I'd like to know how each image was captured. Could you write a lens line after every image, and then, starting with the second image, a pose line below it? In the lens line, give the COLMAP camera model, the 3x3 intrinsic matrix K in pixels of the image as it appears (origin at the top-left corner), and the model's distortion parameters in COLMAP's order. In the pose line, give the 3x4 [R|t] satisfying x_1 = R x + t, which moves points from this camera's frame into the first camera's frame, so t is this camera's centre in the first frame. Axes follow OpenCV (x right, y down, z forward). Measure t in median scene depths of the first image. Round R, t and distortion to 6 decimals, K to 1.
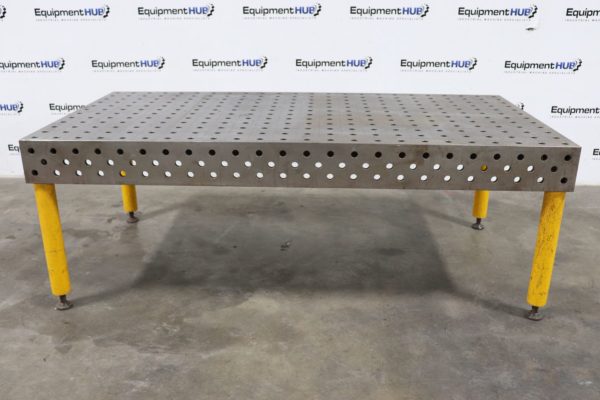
lens RADIAL K [[577.1, 0, 300.0], [0, 577.1, 200.0], [0, 0, 1]] dist [-0.081625, 0.004806]
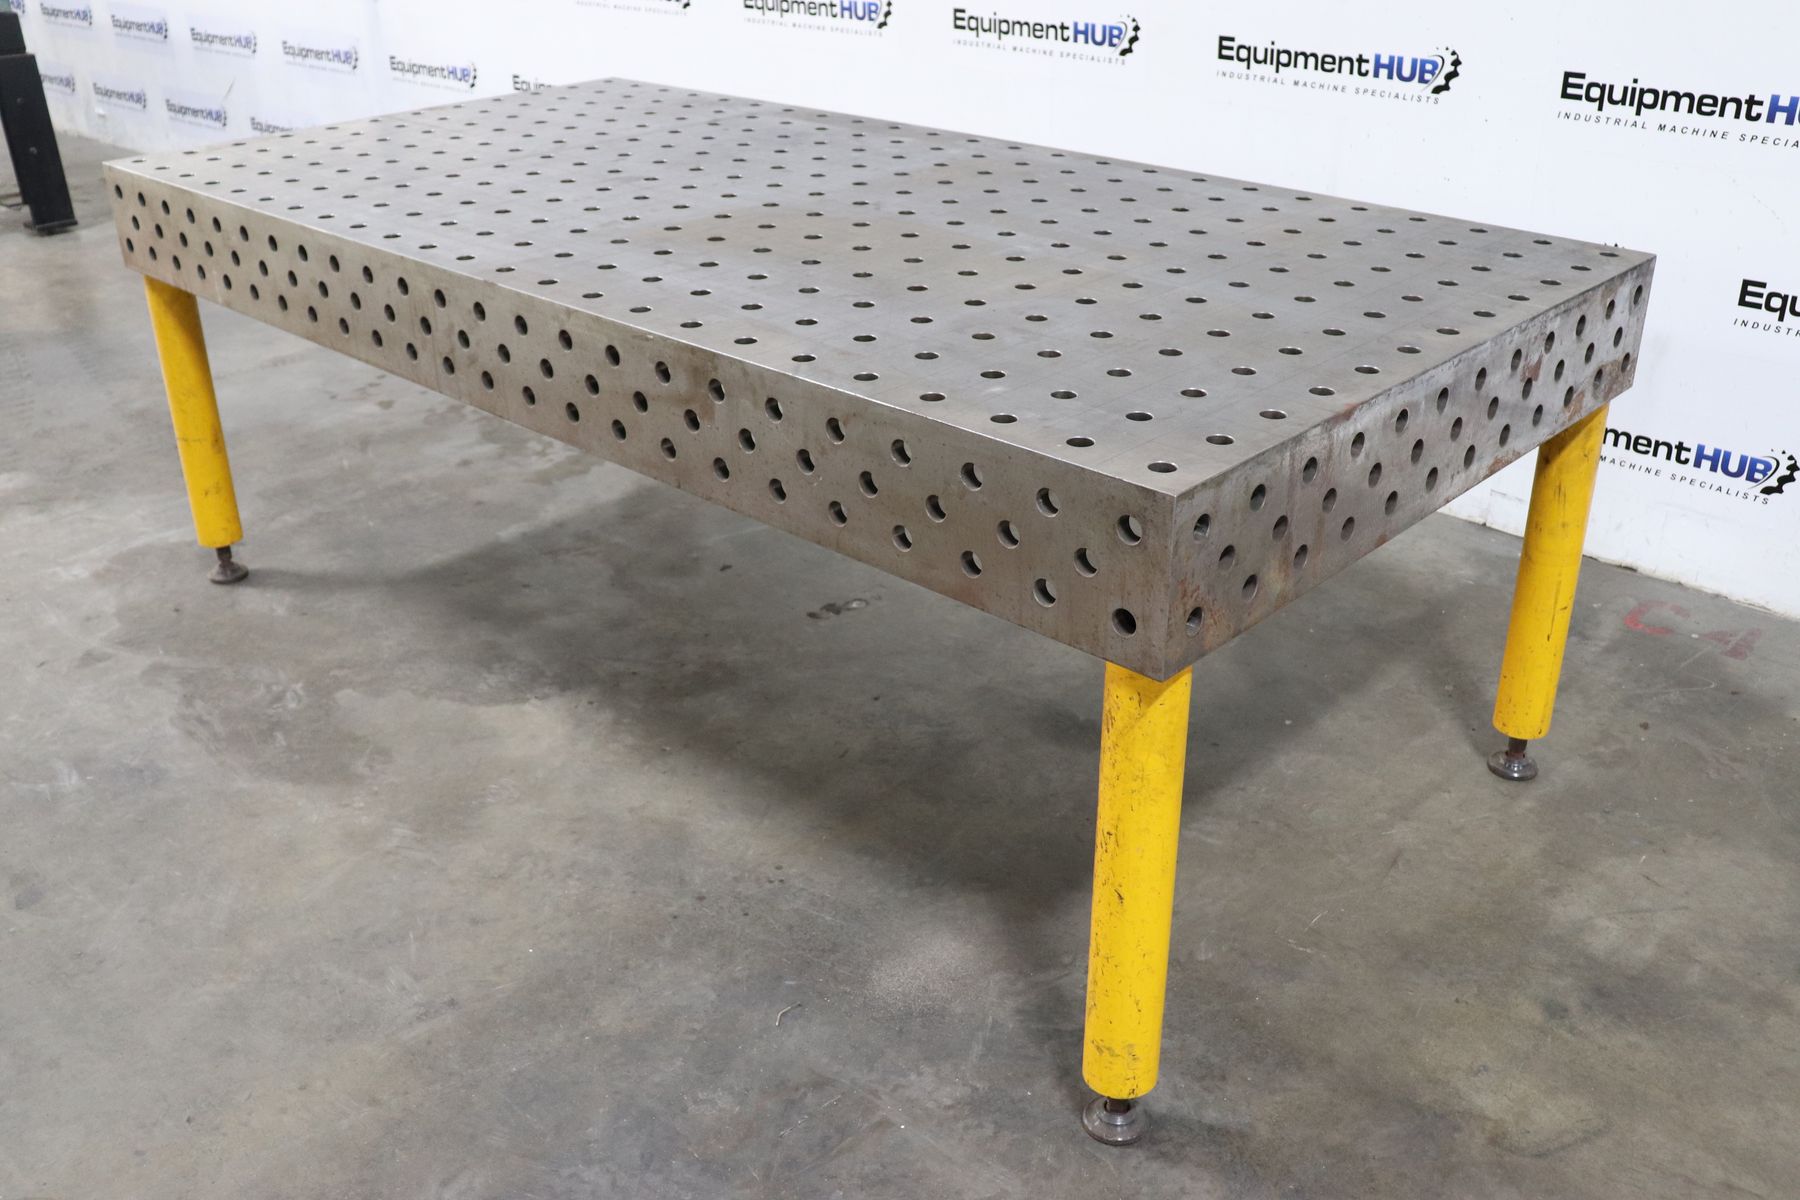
lens RADIAL K [[1622.3, 0, 895.3], [0, 1622.3, 658.6], [0, 0, 1]] dist [-0.115125, 0.156058]
pose [[0.753848, 0.307682, -0.580555, 0.679728], [-0.222234, 0.950905, 0.215390, -0.123320], [0.618324, -0.033352, 0.785215, 0.373966]]
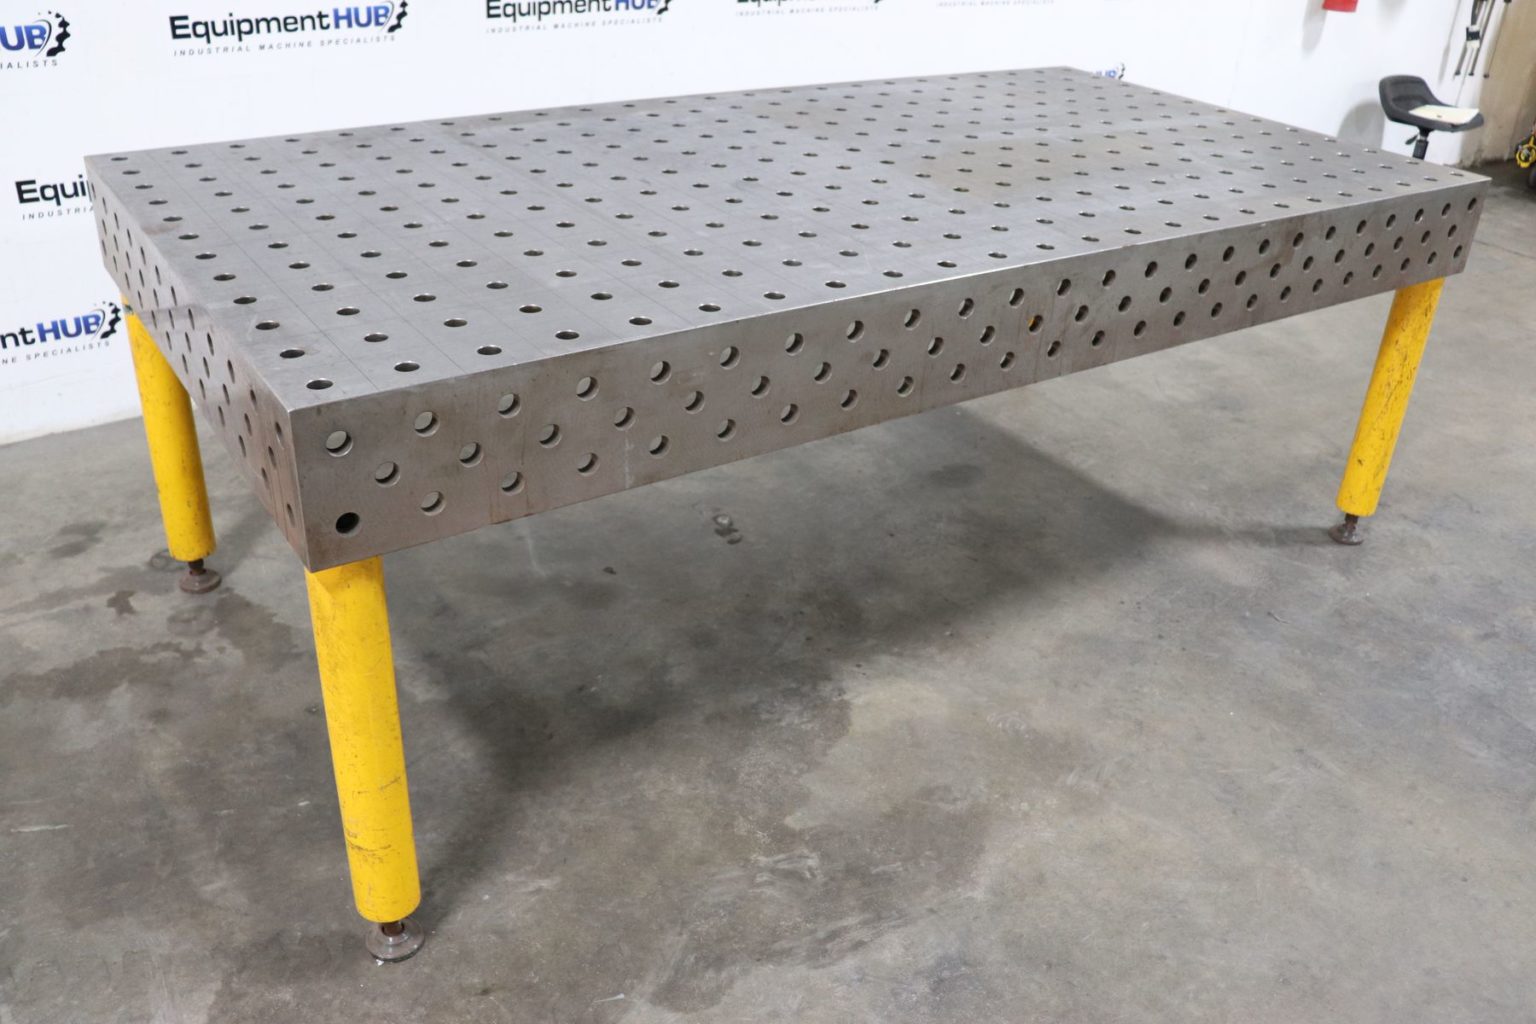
lens RADIAL K [[1320.4, 0, 768.0], [0, 1320.4, 512.0], [0, 0, 1]] dist [-0.154513, 0.150569]
pose [[0.796518, -0.257986, 0.546811, -0.571765], [0.165239, 0.962850, 0.213577, -0.130969], [-0.581597, -0.079764, 0.809557, 0.387347]]
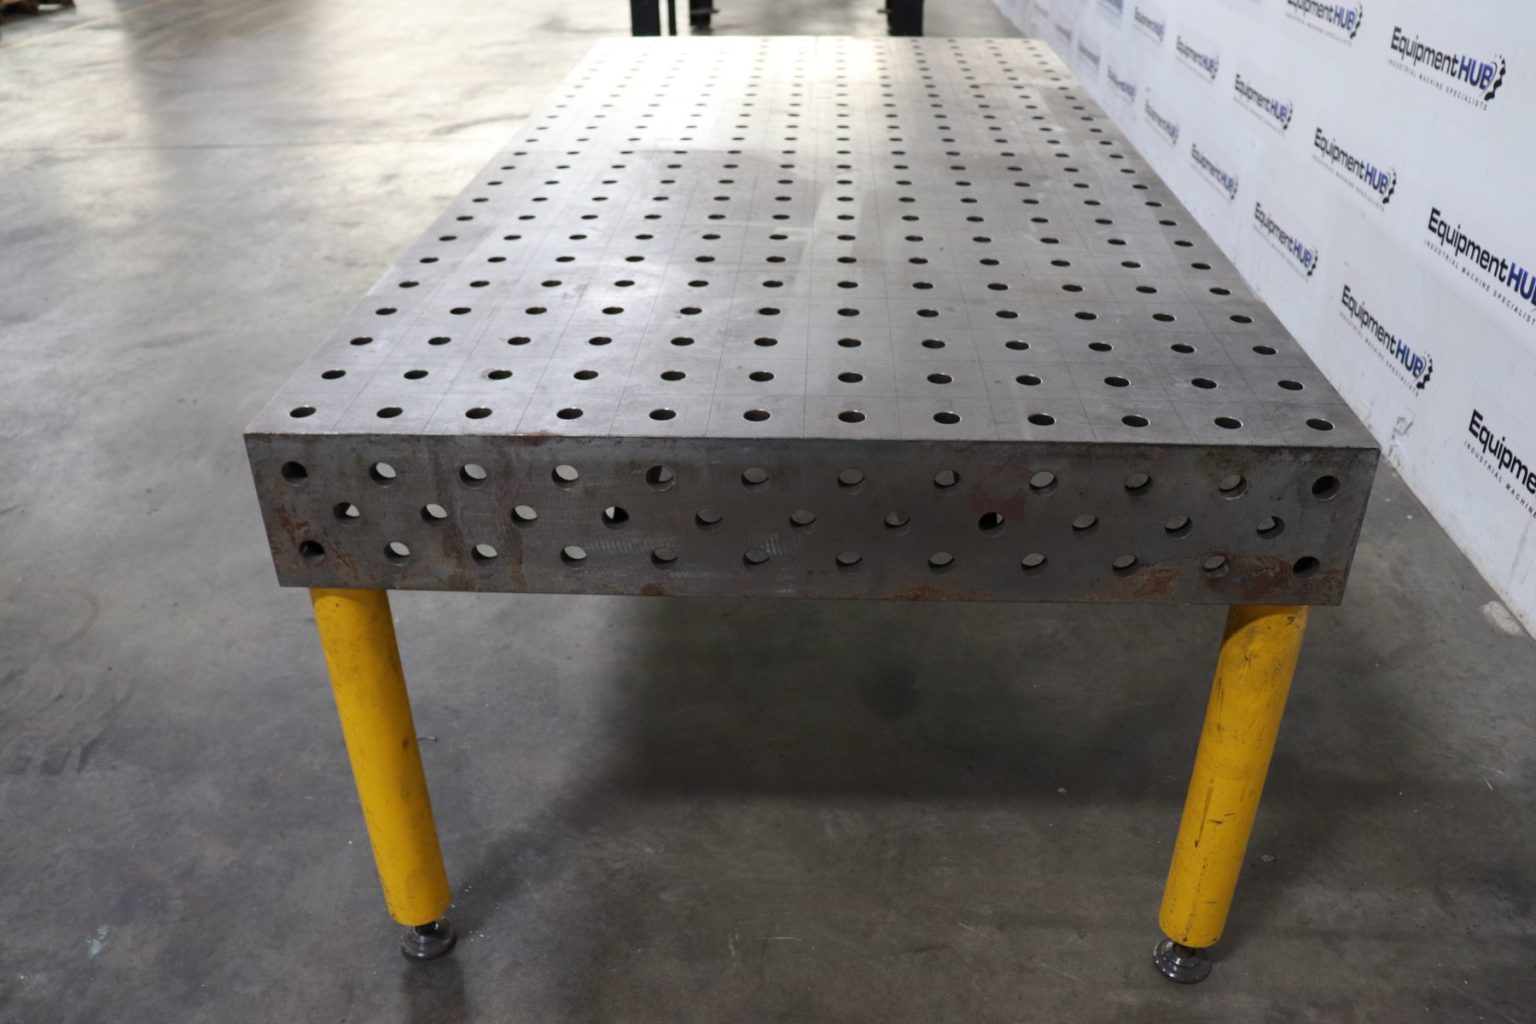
lens RADIAL K [[1259.8, 0, 768.0], [0, 1259.8, 512.0], [0, 0, 1]] dist [-0.171877, 0.153537]
pose [[-0.001709, 0.508306, -0.861175, 0.840738], [-0.342724, 0.808722, 0.478026, -0.350486], [0.939435, 0.295962, 0.172826, 0.968309]]
